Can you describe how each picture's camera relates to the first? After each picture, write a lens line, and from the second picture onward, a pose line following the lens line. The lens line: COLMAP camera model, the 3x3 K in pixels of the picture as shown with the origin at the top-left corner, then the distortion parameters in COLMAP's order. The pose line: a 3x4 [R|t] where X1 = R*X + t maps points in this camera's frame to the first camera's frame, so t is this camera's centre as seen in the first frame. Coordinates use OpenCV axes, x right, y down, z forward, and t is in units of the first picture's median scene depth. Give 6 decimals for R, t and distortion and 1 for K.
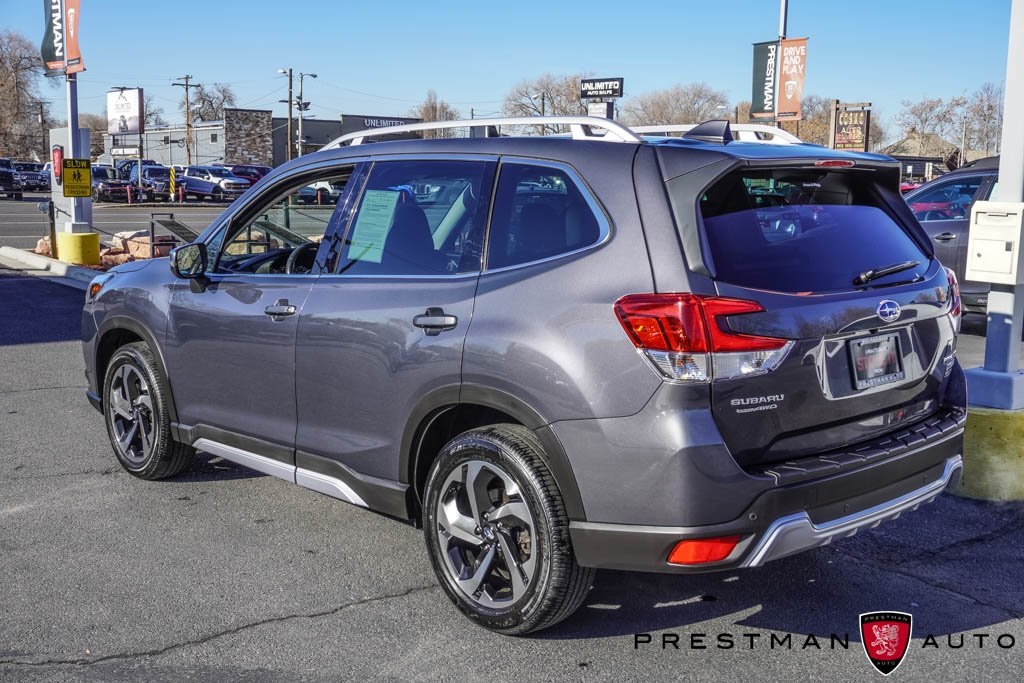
lens RADIAL K [[1160.2, 0, 513.4], [0, 1160.2, 346.4], [0, 0, 1]] dist [-0.001609, 0.000000]
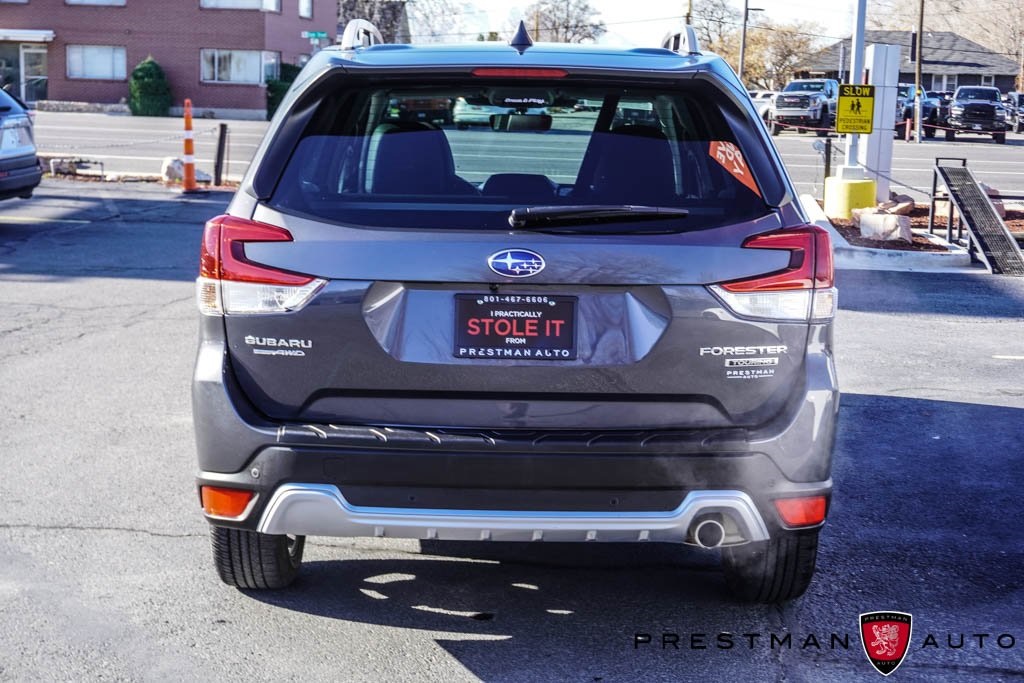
lens RADIAL K [[1654.2, 0, 511.1], [0, 1654.2, 341.1], [0, 0, 1]] dist [0.018055, 0.000000]
pose [[0.709751, 0.107386, -0.696220, 1.153000], [-0.114566, 0.992751, 0.036331, -0.019382], [0.695074, 0.053978, 0.716909, 0.220225]]
